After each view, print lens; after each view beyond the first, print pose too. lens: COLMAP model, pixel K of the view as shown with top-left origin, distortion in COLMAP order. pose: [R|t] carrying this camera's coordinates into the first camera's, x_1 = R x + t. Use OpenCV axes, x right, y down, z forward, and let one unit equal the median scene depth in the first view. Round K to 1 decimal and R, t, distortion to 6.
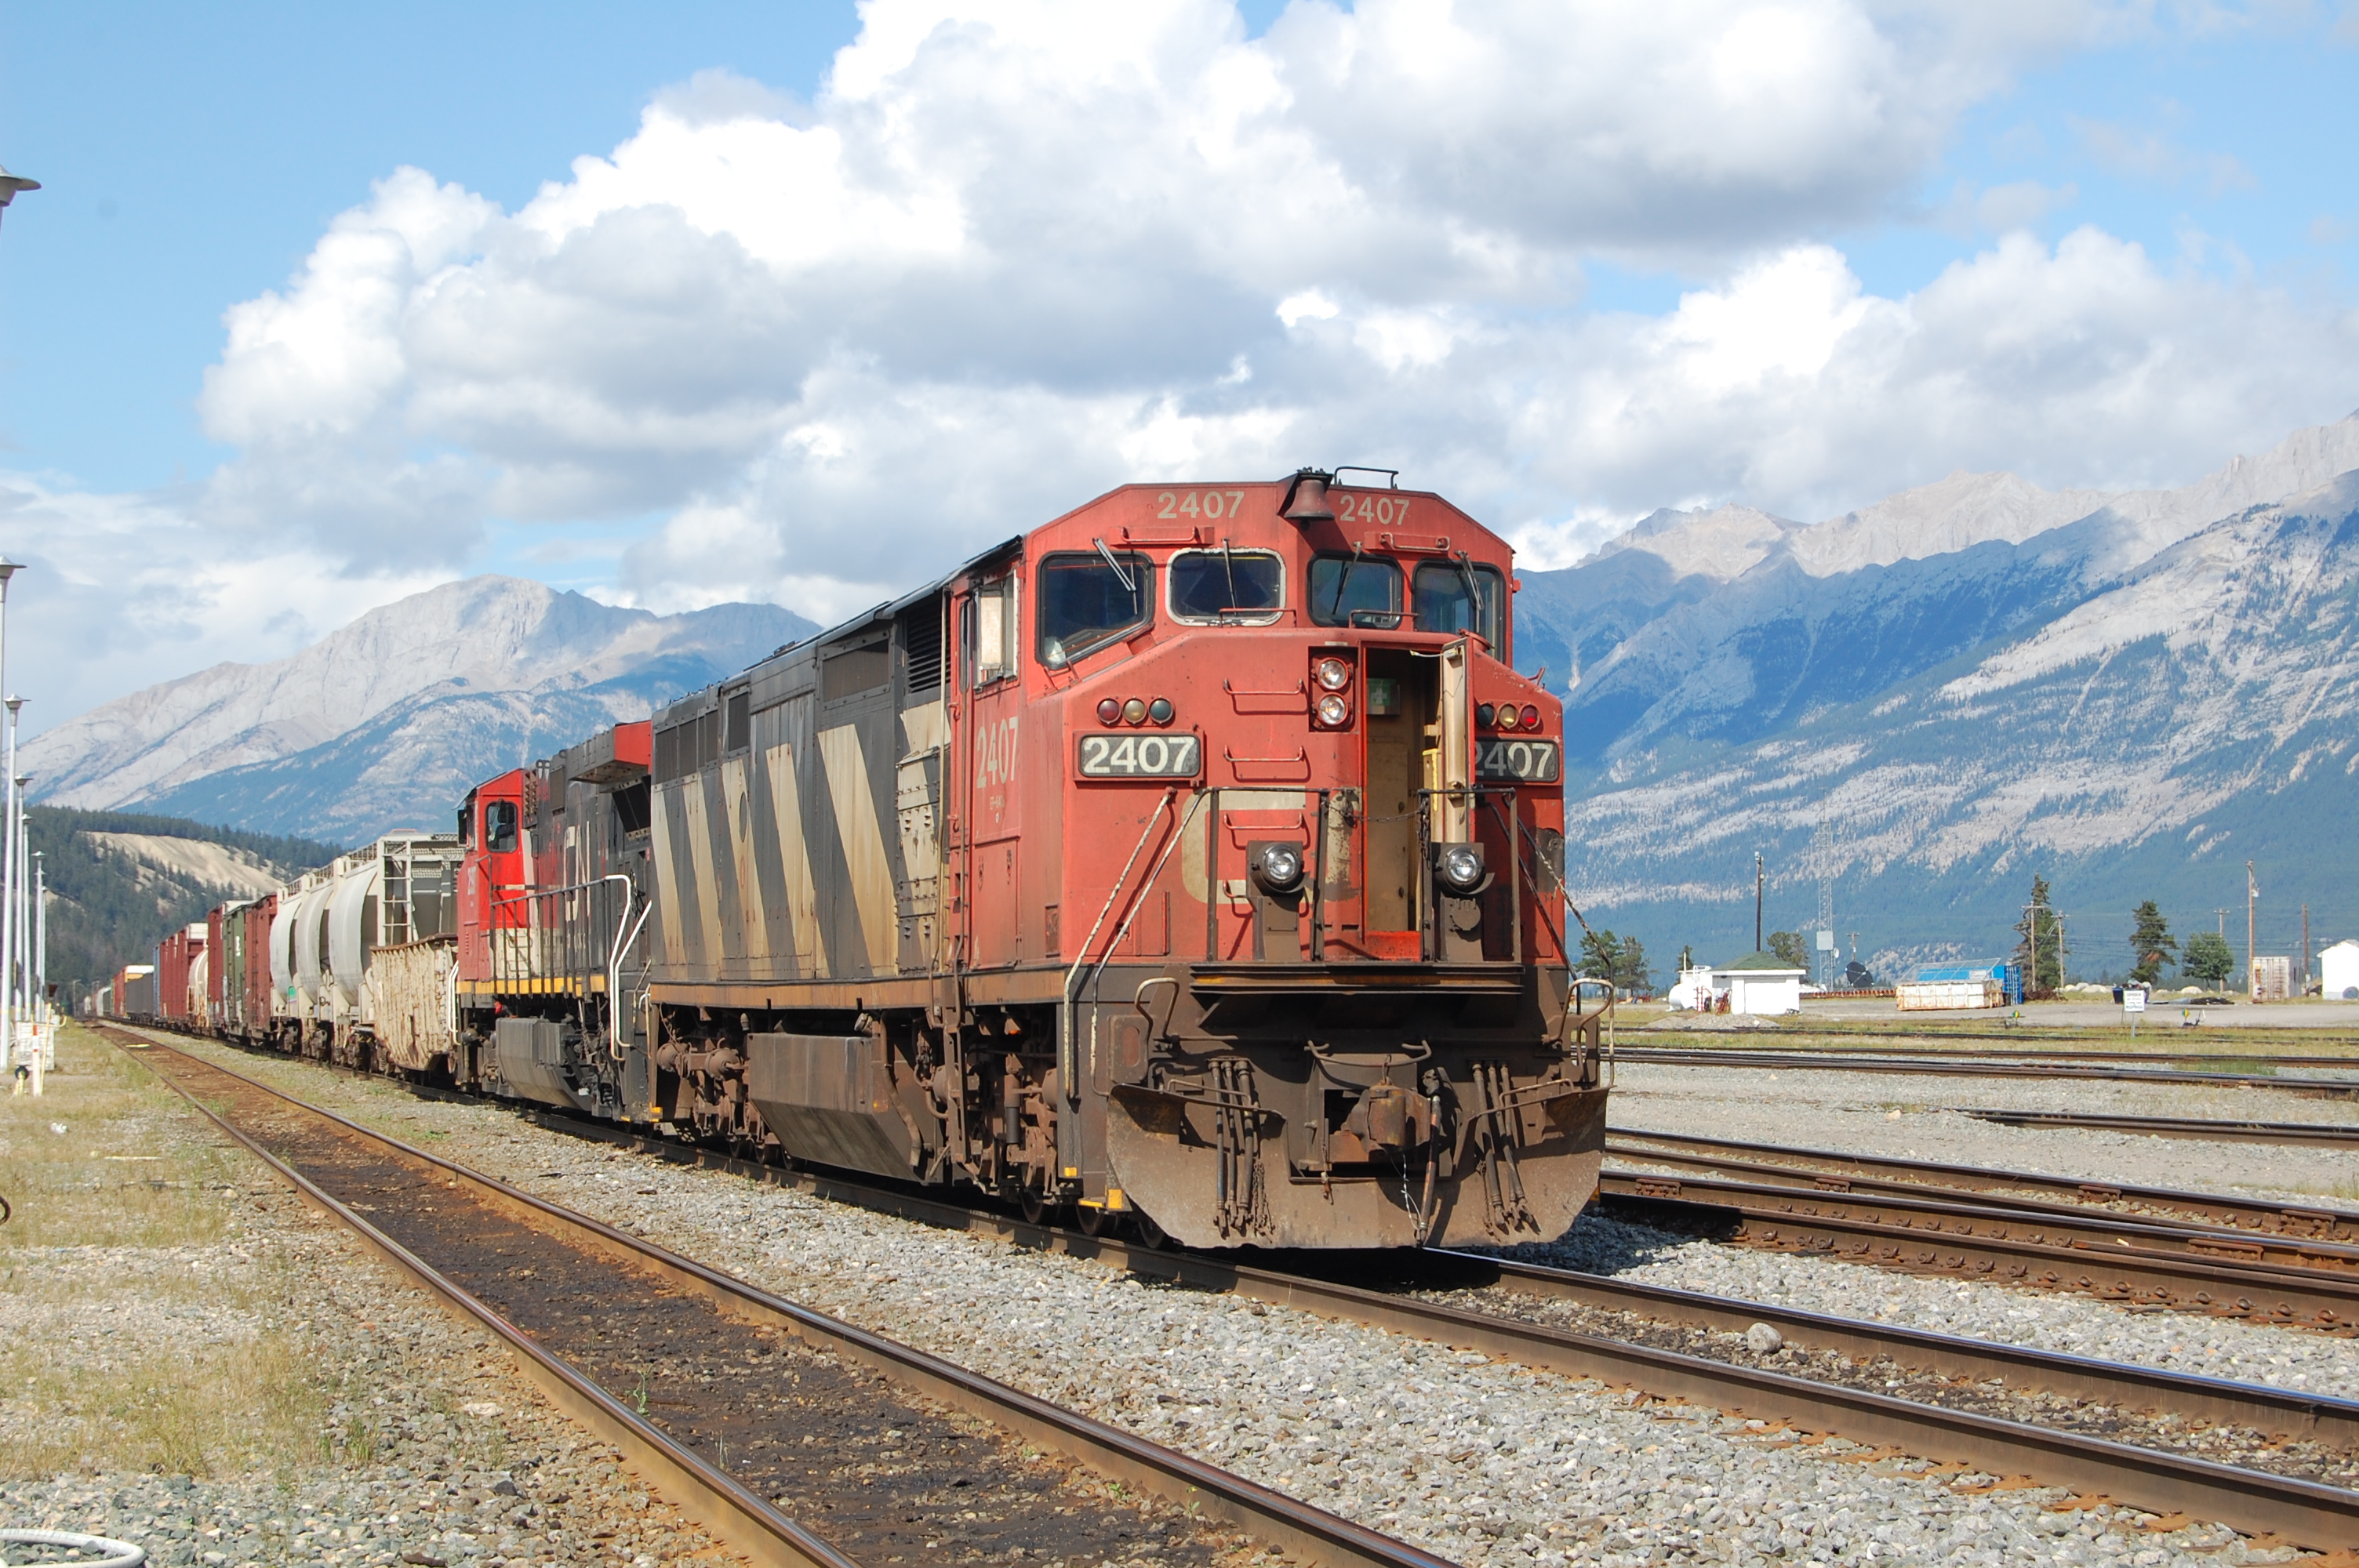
lens RADIAL K [[4809.6, 0, 1179.5], [0, 4809.6, 784.0], [0, 0, 1]] dist [0.024600, 0.027467]
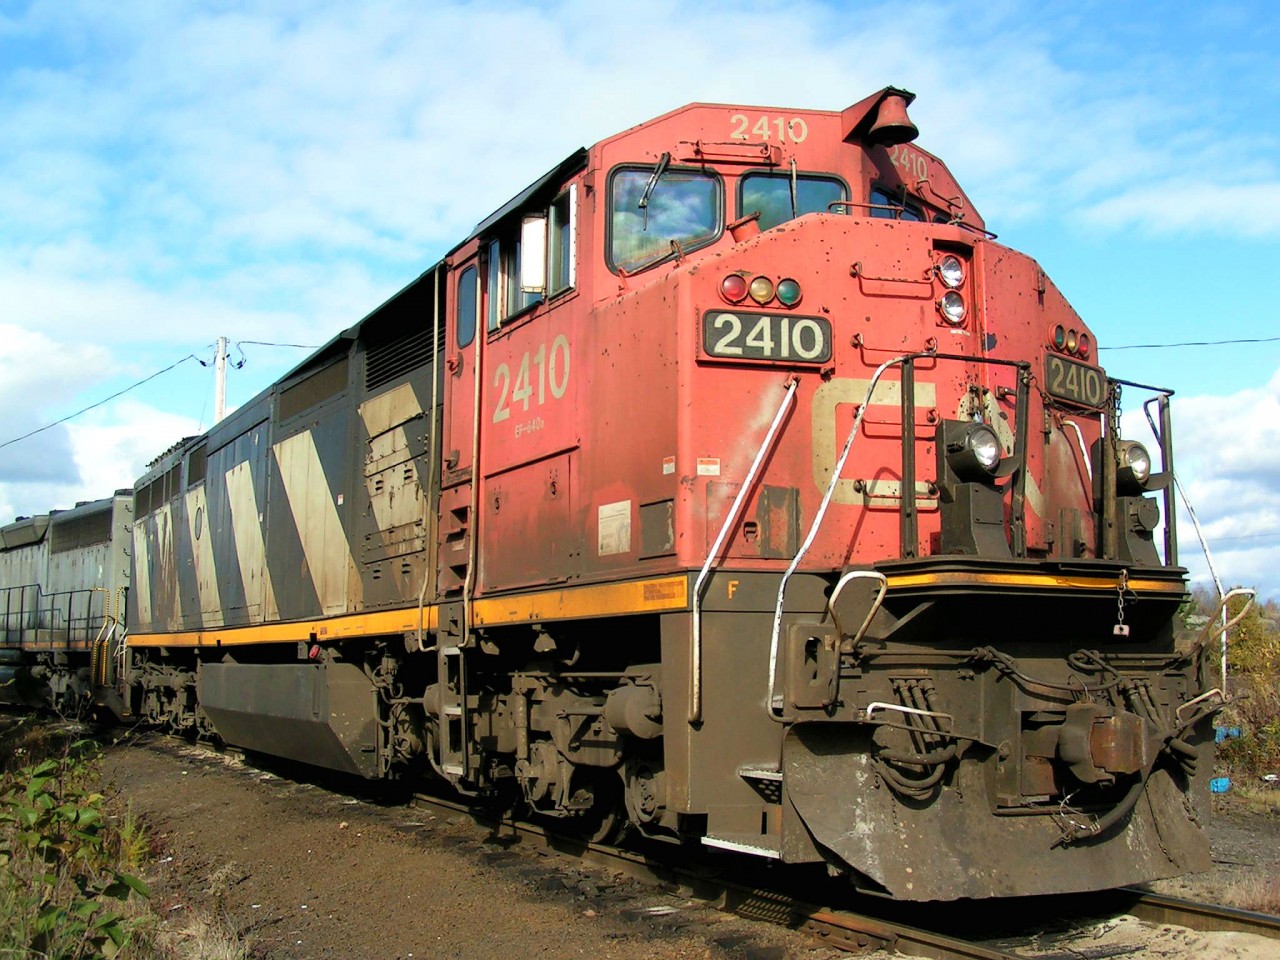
lens RADIAL K [[1781.4, 0, 640.0], [0, 1781.4, 480.0], [0, 0, 1]] dist [0.009883, -0.024535]
pose [[0.983057, 0.029897, 0.180843, -0.081726], [-0.019326, 0.998015, -0.059934, 0.036569], [-0.182276, 0.055424, 0.981684, 0.603820]]
